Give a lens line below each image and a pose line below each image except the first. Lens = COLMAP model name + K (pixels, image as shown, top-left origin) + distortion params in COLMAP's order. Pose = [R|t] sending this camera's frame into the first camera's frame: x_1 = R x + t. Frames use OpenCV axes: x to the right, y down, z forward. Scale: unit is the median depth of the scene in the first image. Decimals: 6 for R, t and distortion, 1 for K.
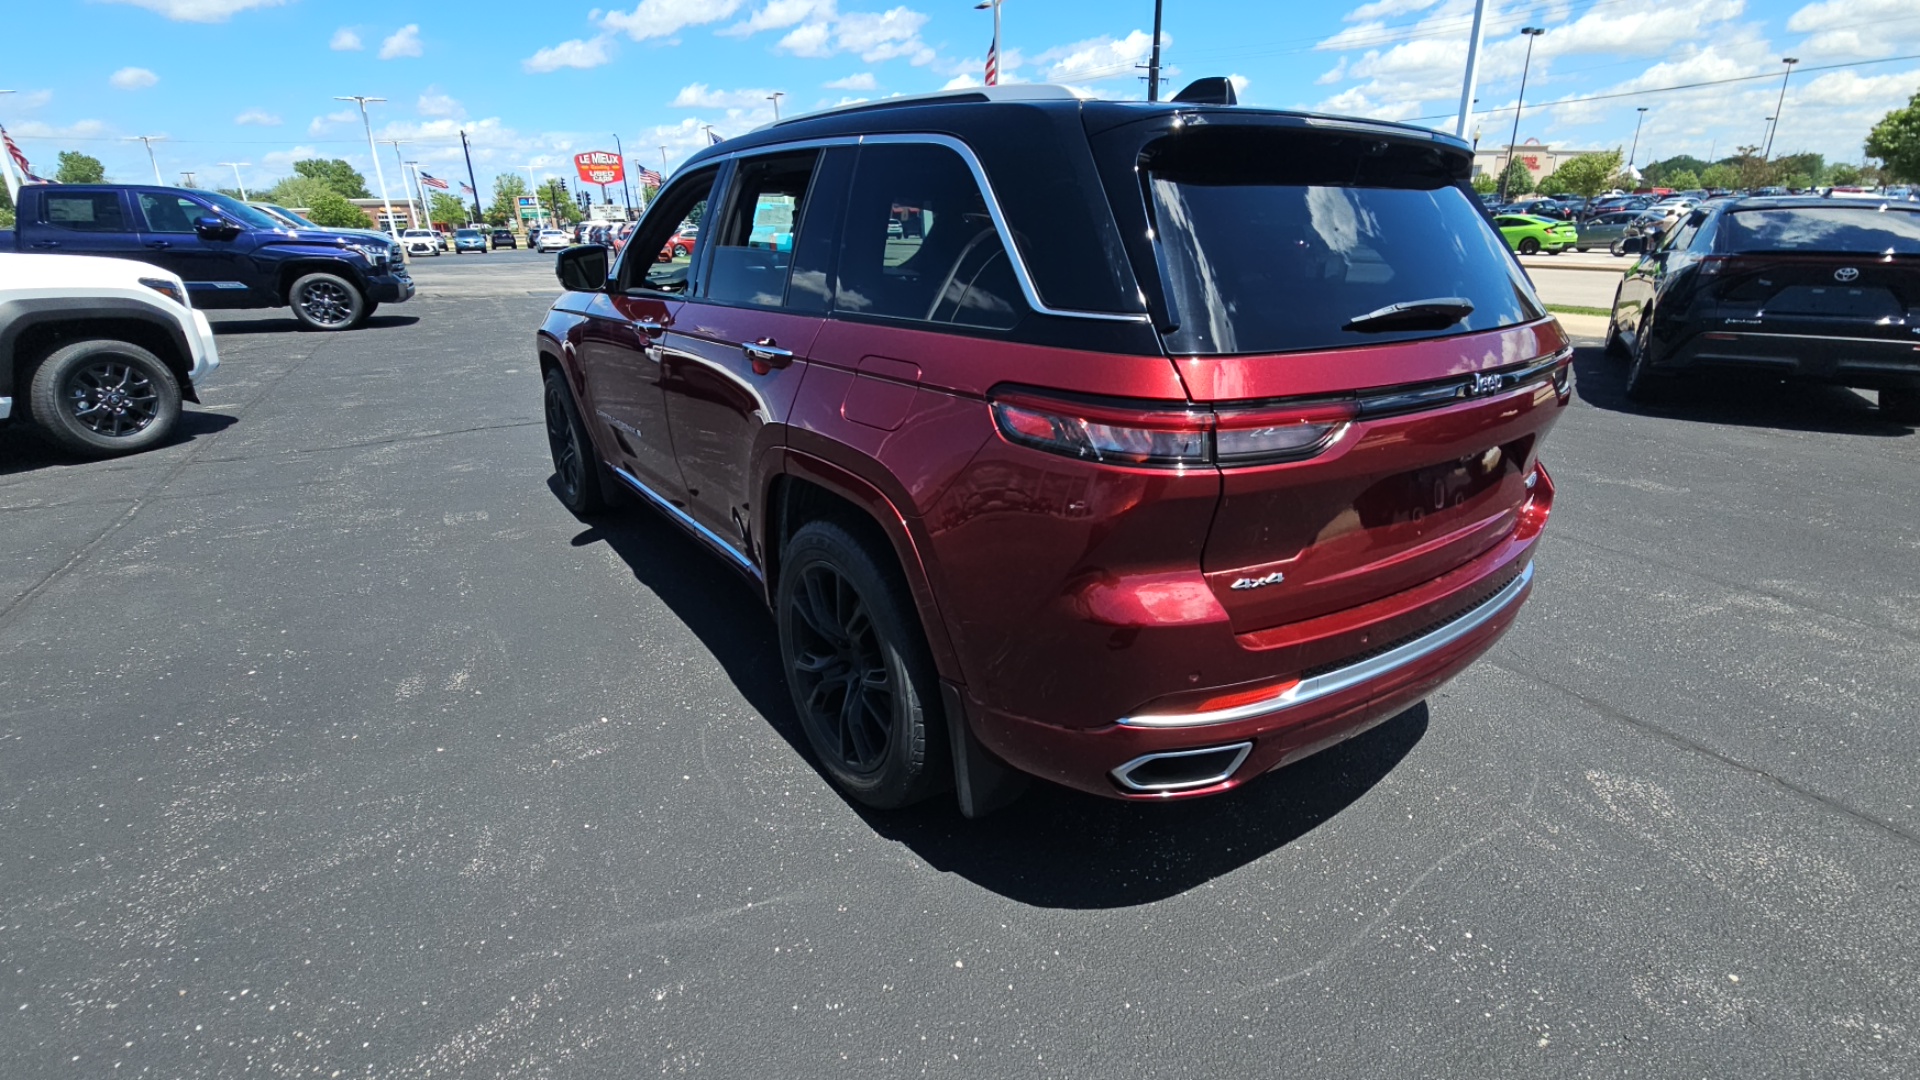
lens RADIAL K [[861.0, 0, 976.2], [0, 861.0, 539.5], [0, 0, 1]] dist [0.016345, -0.012574]
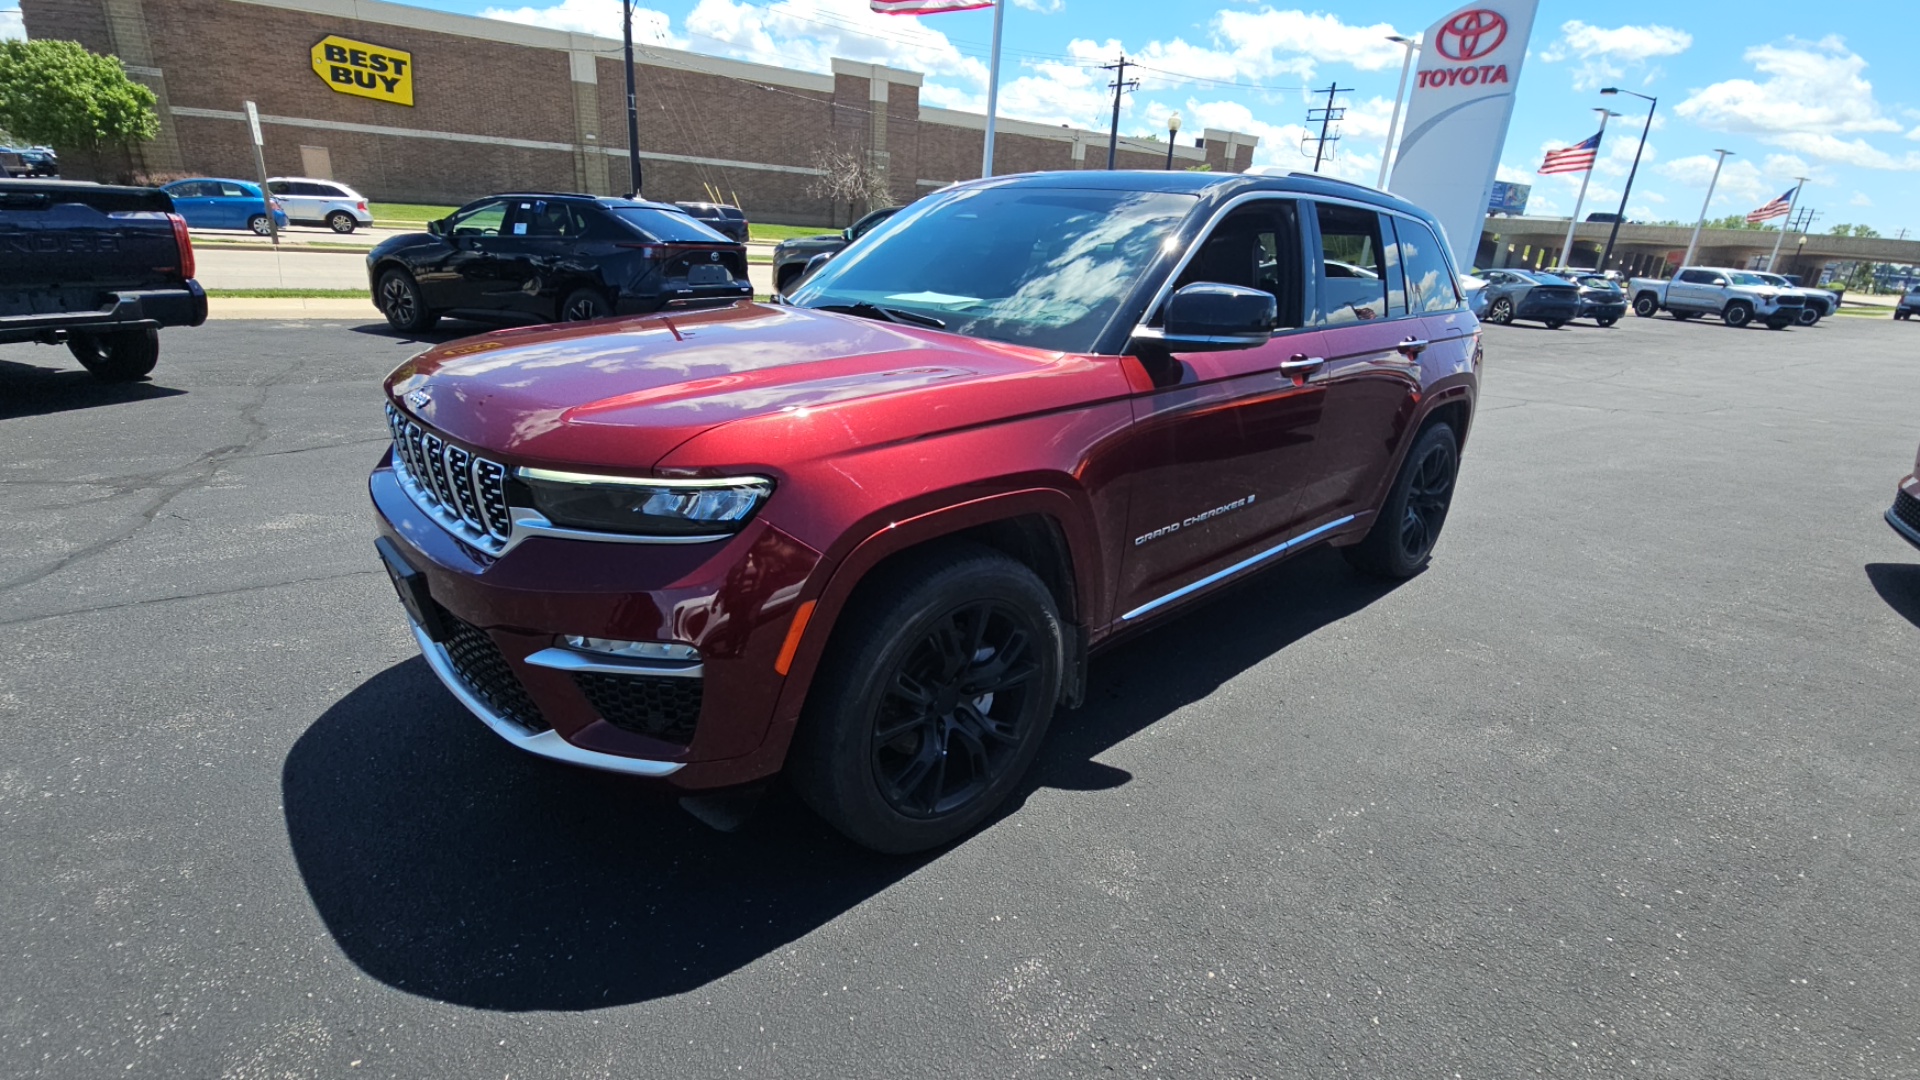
lens RADIAL K [[859.6, 0, 982.7], [0, 859.6, 541.0], [0, 0, 1]] dist [0.006168, -0.006043]
pose [[-0.138142, -0.333328, 0.932636, -1.087587], [0.285705, 0.888221, 0.359773, -0.438811], [-0.948309, 0.316158, -0.027467, 1.208423]]
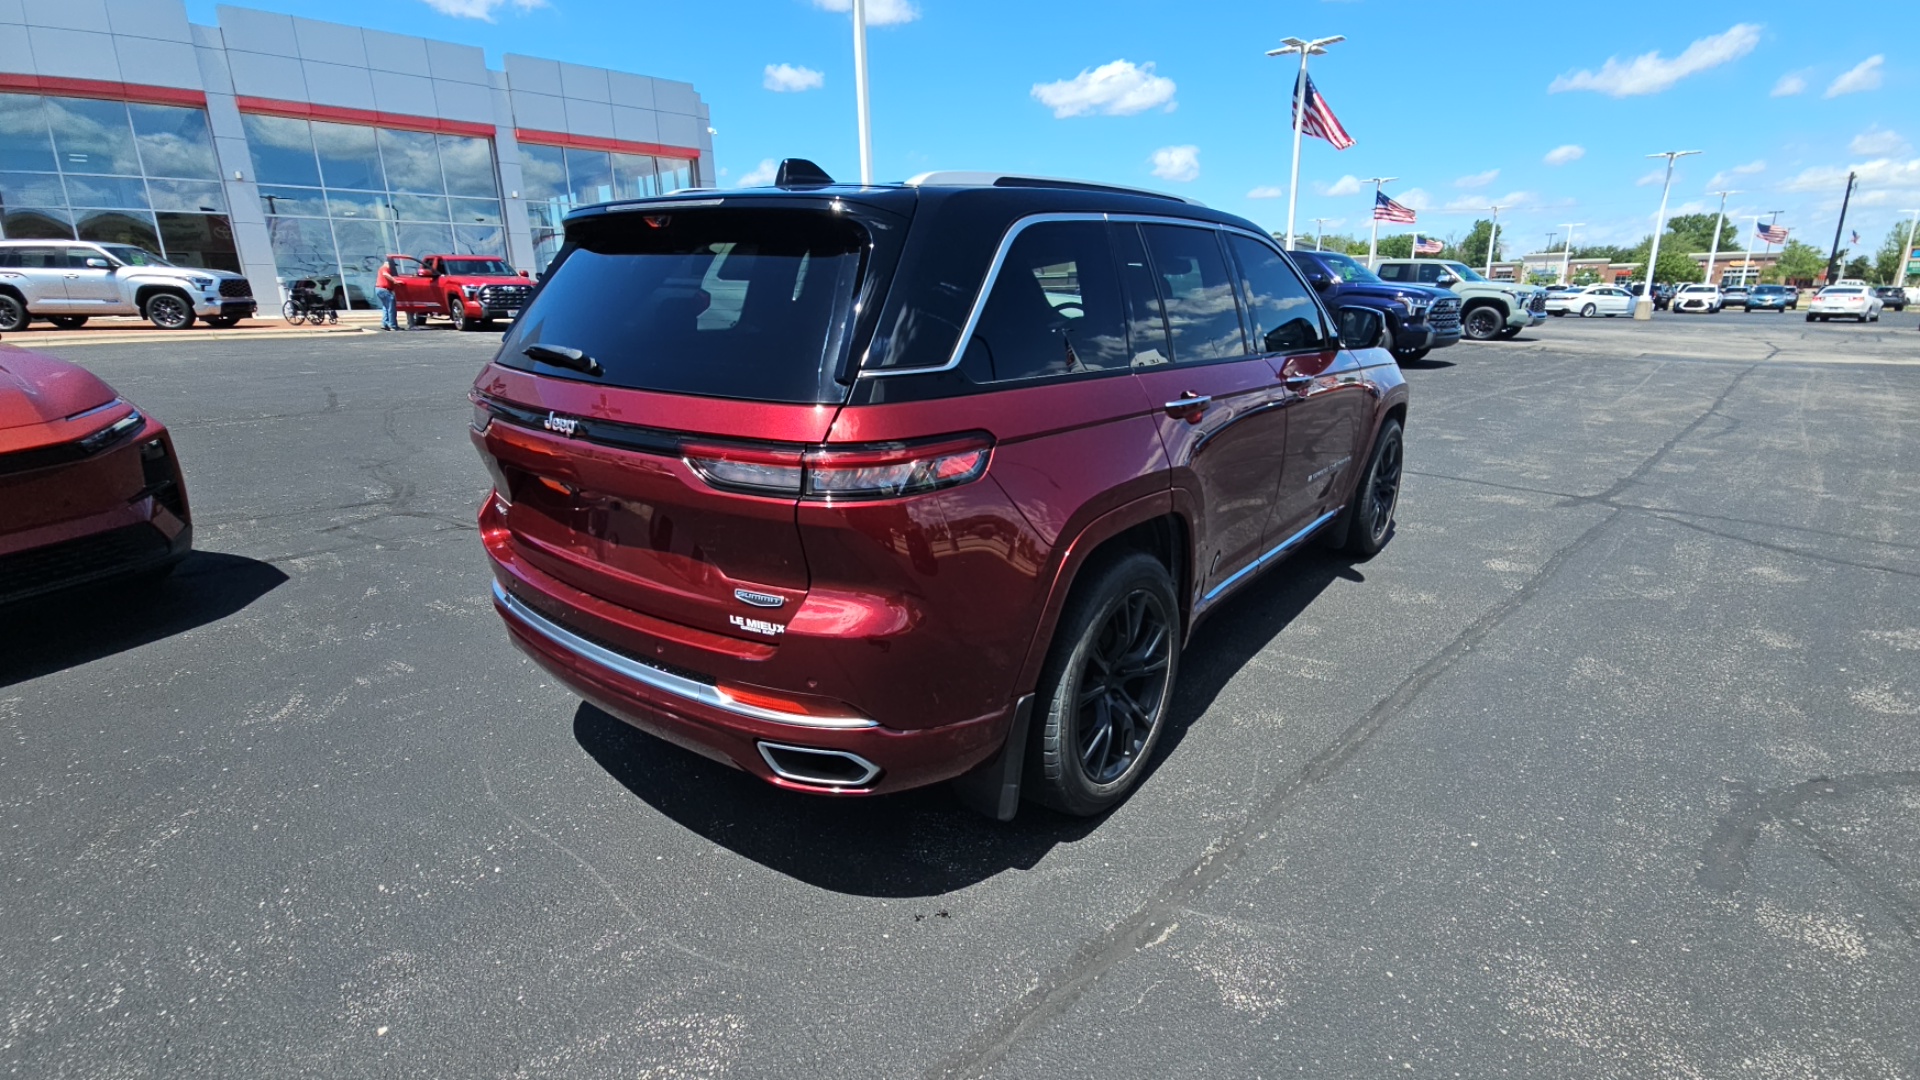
lens RADIAL K [[846.2, 0, 960.0], [0, 846.2, 540.0], [0, 0, 1]] dist [0.011131, -0.011854]
pose [[0.273761, 0.285563, -0.918427, 0.866571], [-0.331189, 0.924497, 0.188730, -0.203702], [0.902978, 0.252506, 0.347666, 0.540243]]
